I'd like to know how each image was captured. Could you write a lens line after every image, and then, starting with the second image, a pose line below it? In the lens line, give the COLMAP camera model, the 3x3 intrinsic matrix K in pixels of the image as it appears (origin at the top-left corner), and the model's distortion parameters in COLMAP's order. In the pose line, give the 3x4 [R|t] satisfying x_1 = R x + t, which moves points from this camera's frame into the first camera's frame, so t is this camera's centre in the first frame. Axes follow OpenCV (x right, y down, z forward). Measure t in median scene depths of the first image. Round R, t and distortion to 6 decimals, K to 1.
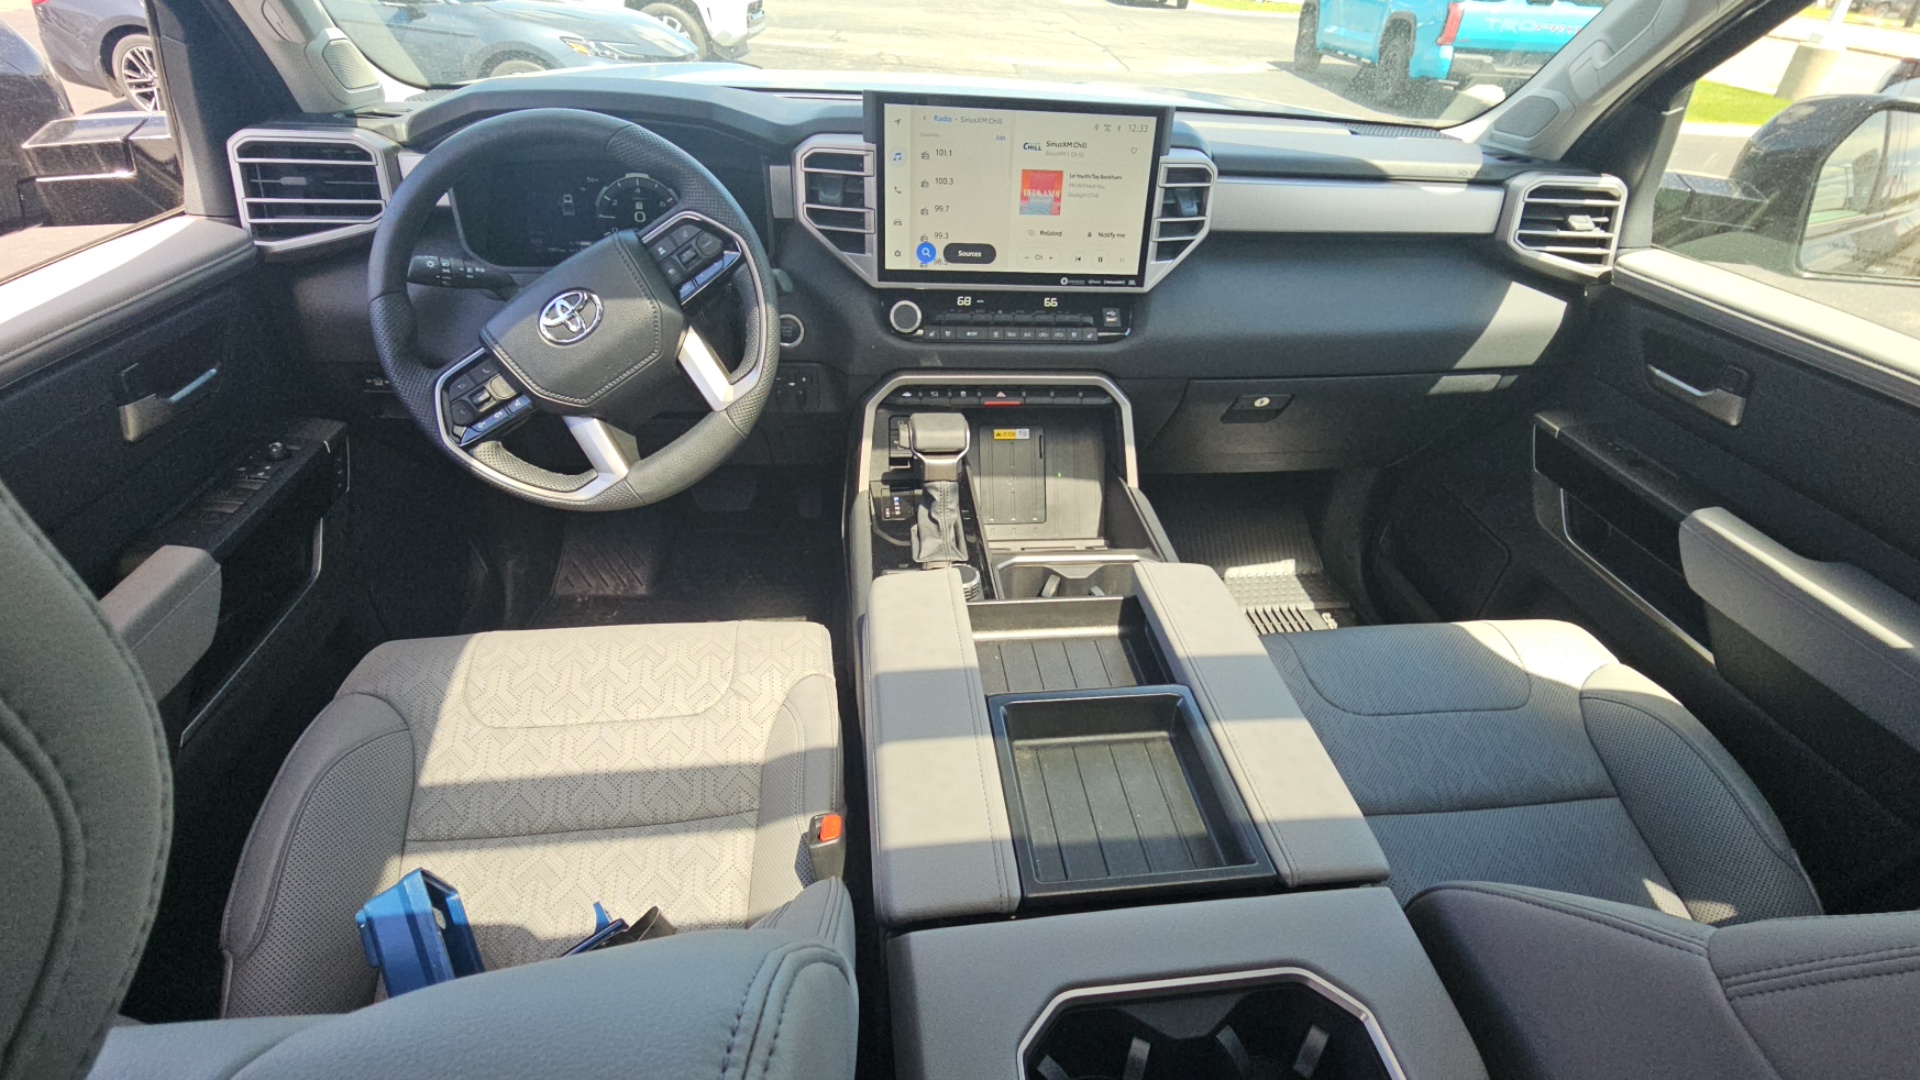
lens RADIAL K [[857.8, 0, 980.9], [0, 857.8, 542.7], [0, 0, 1]] dist [0.008970, -0.007262]
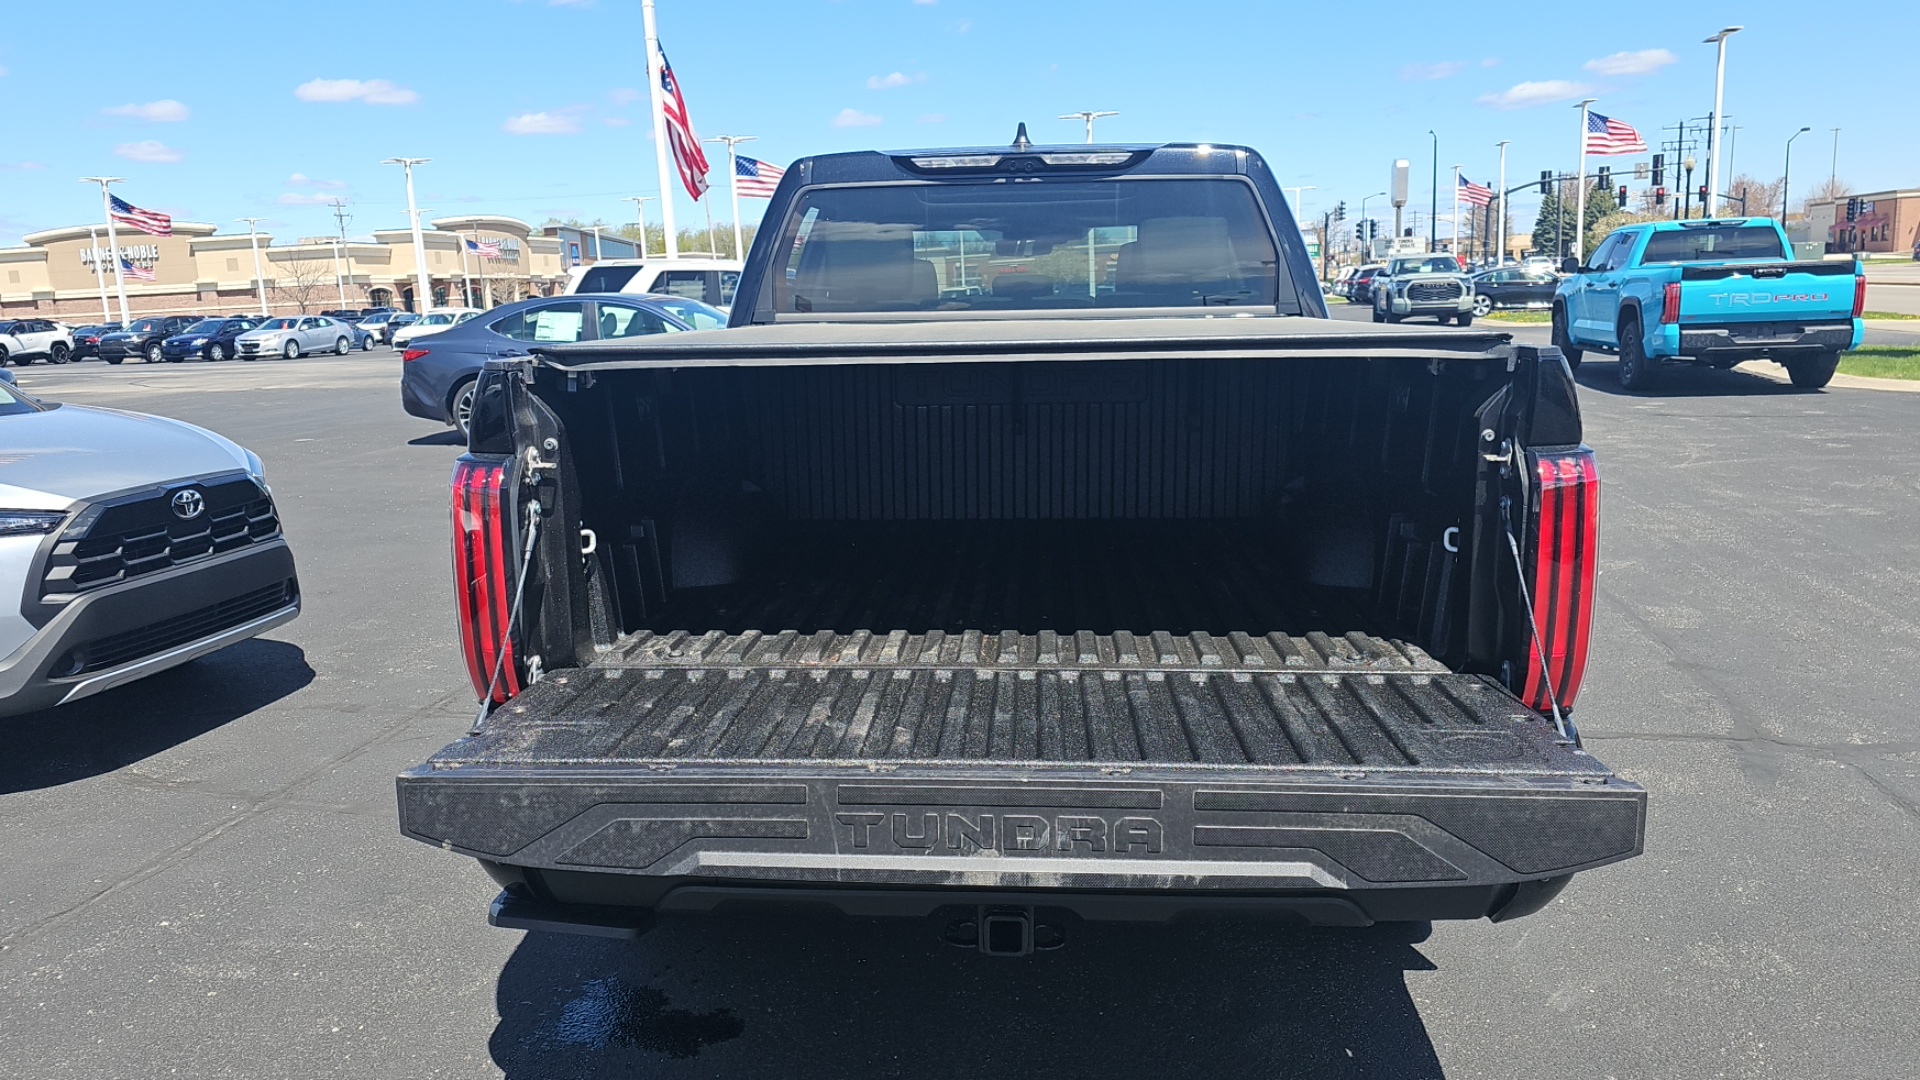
lens RADIAL K [[1385.7, 0, 937.1], [0, 1385.7, 560.2], [0, 0, 1]] dist [0.061464, -0.048153]
pose [[0.976046, -0.036595, -0.214462, 0.850064], [-0.053834, 0.914474, -0.401047, 2.817514], [0.210796, 0.402986, 0.890599, -3.786860]]
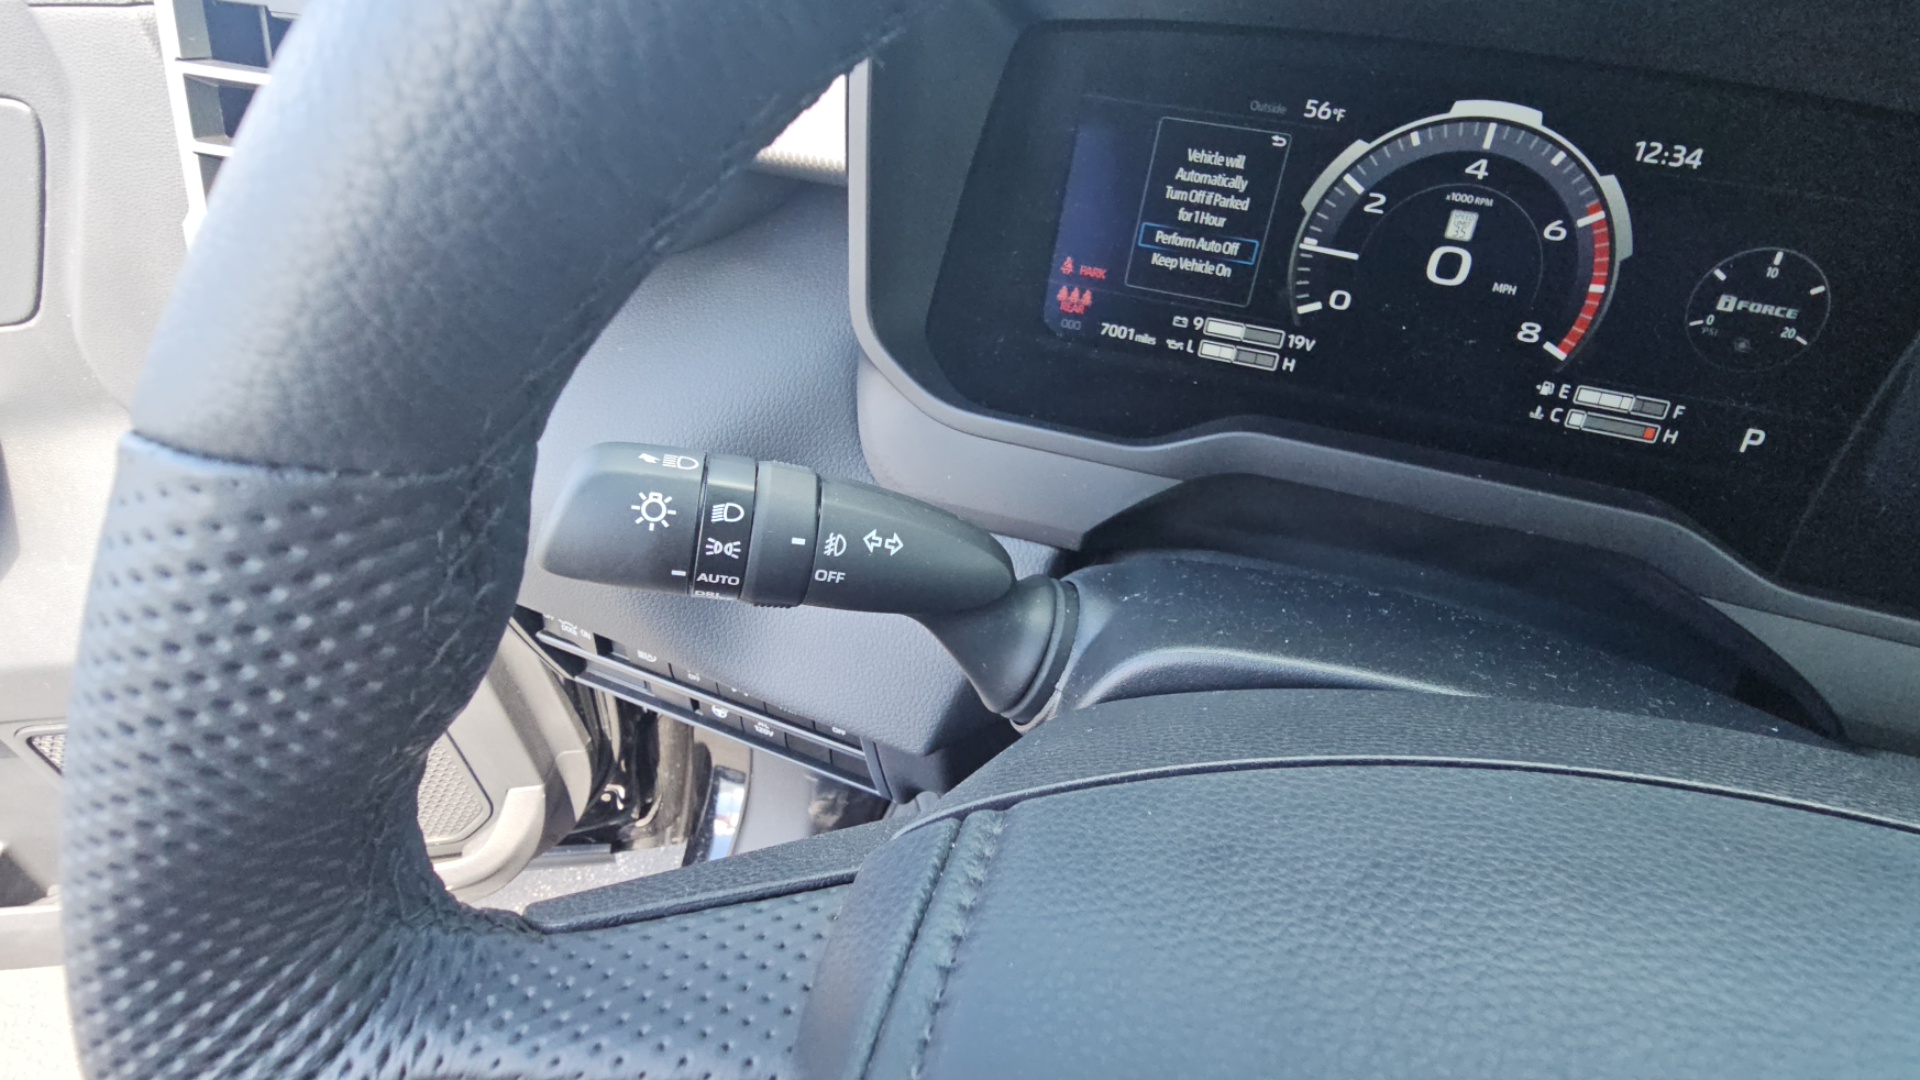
lens RADIAL K [[857.8, 0, 980.1], [0, 857.8, 540.8], [0, 0, 1]] dist [0.008970, -0.007262]
pose [[0.905187, 0.268049, -0.329827, -0.444312], [-0.247753, 0.963337, 0.102959, -0.304830], [0.345333, -0.011481, 0.938410, 0.735893]]
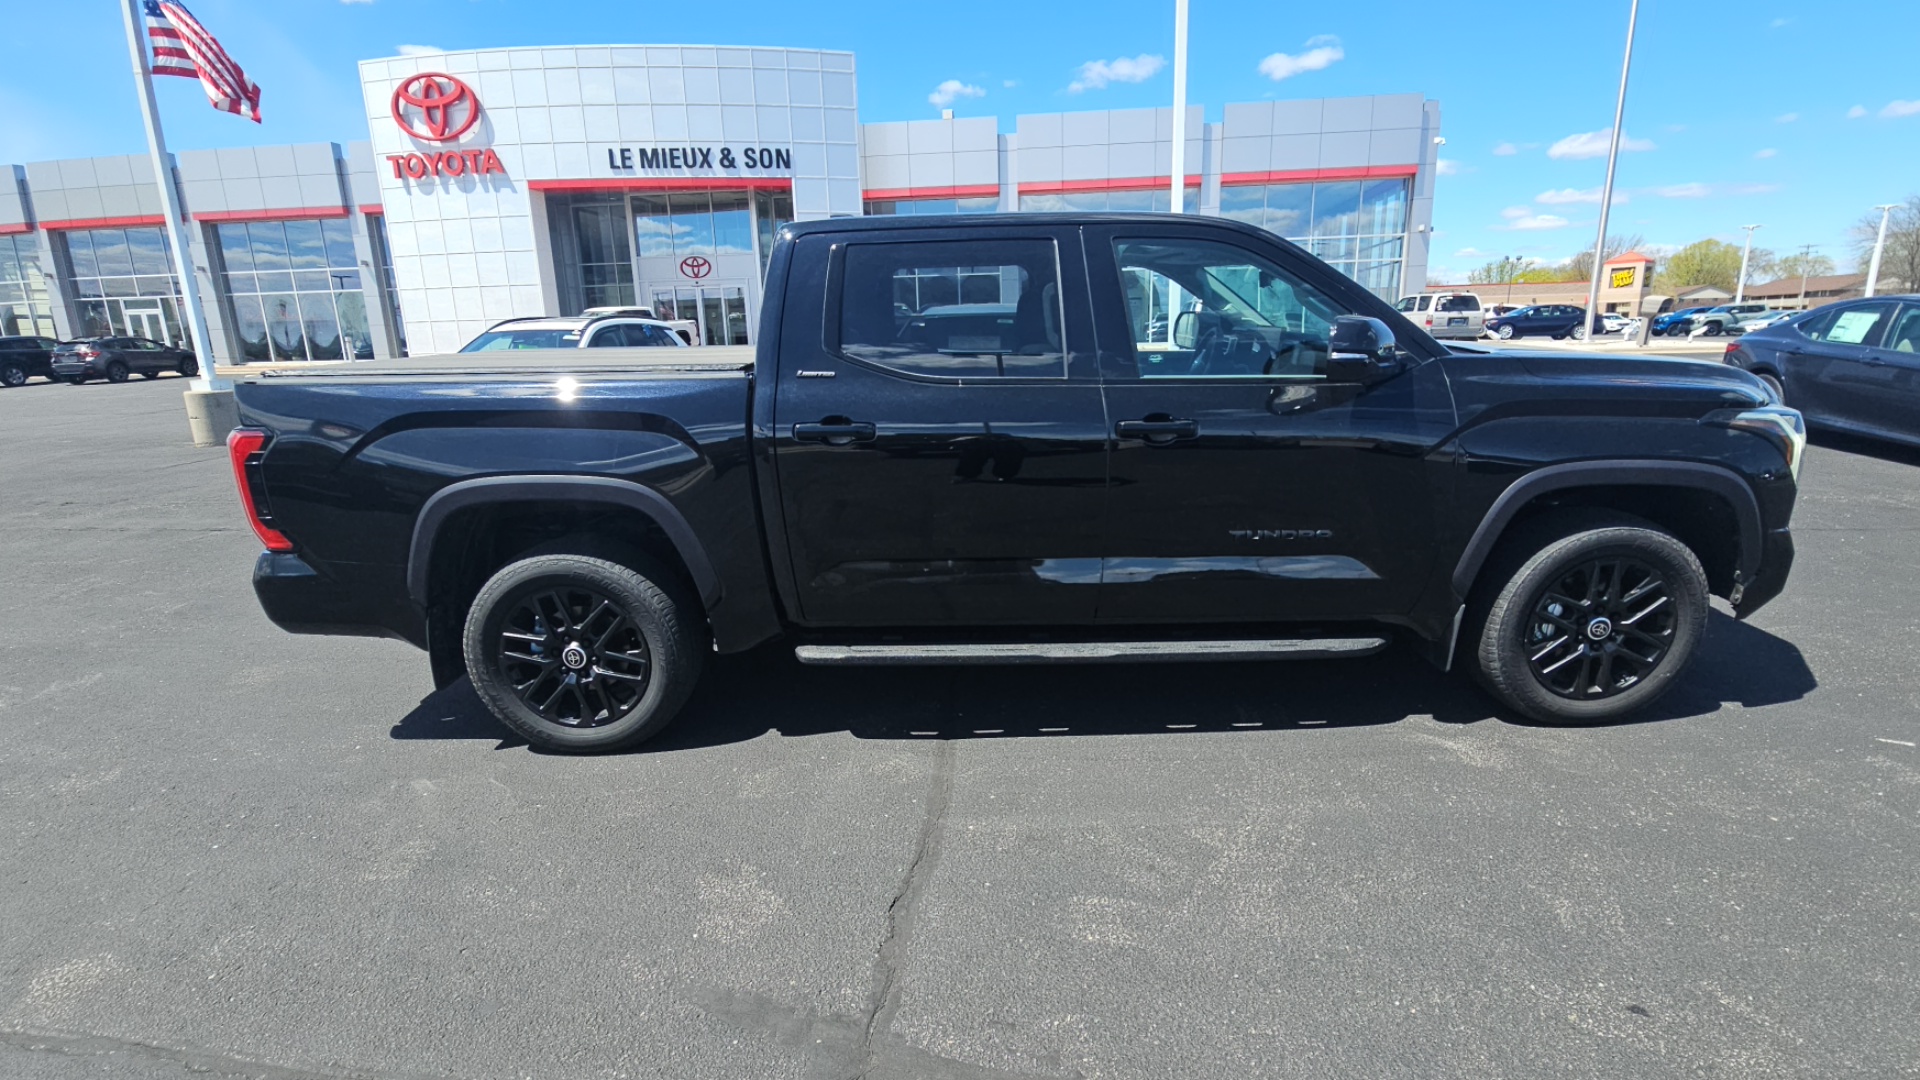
lens RADIAL K [[857.8, 0, 983.8], [0, 857.8, 536.3], [0, 0, 1]] dist [0.008970, -0.007262]
pose [[-0.130972, 0.200849, -0.970828, 3.870066], [-0.554980, 0.796589, 0.239673, 0.000623], [0.821488, 0.570181, 0.007137, 0.436823]]
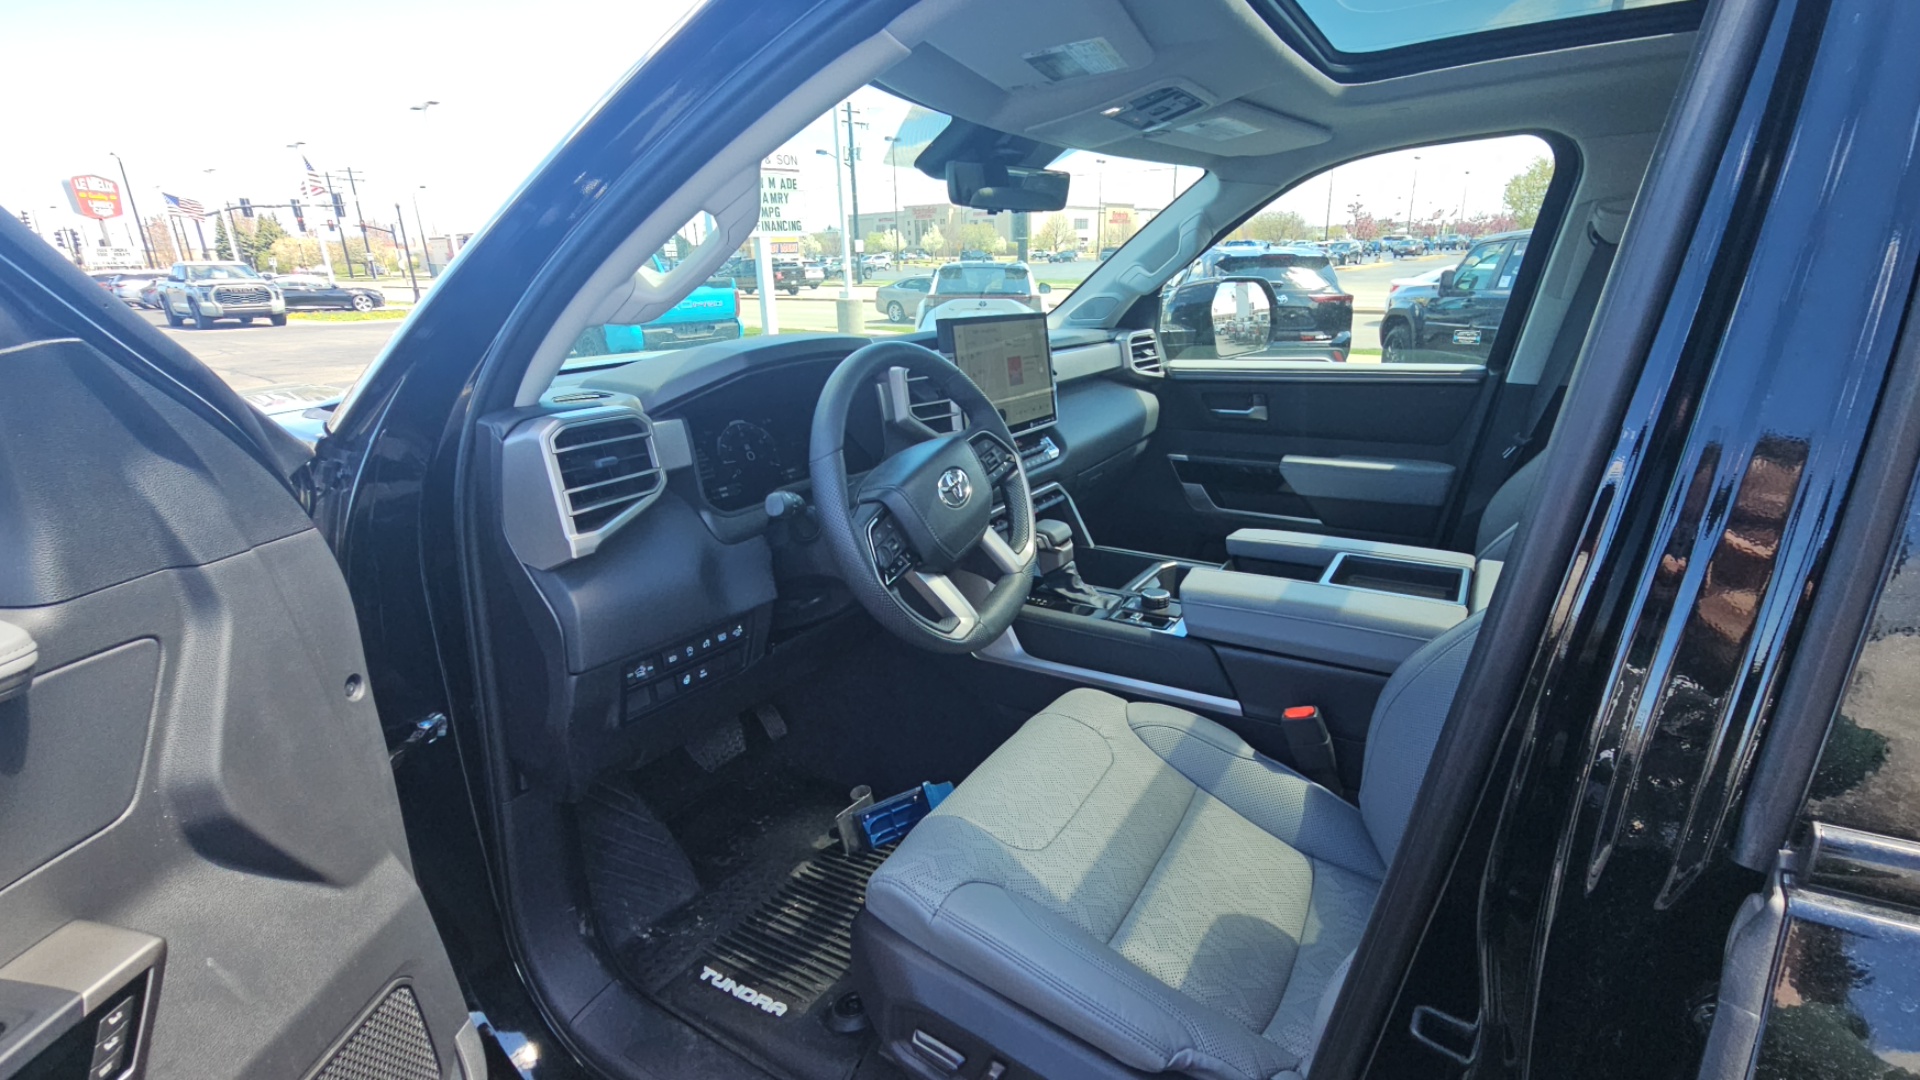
lens RADIAL K [[857.8, 0, 981.1], [0, 857.8, 532.3], [0, 0, 1]] dist [0.008970, -0.007262]
pose [[0.616356, -0.281982, 0.735249, -1.106938], [0.483228, 0.872659, -0.070407, -0.083541], [-0.621769, 0.398689, 0.674130, 0.137943]]
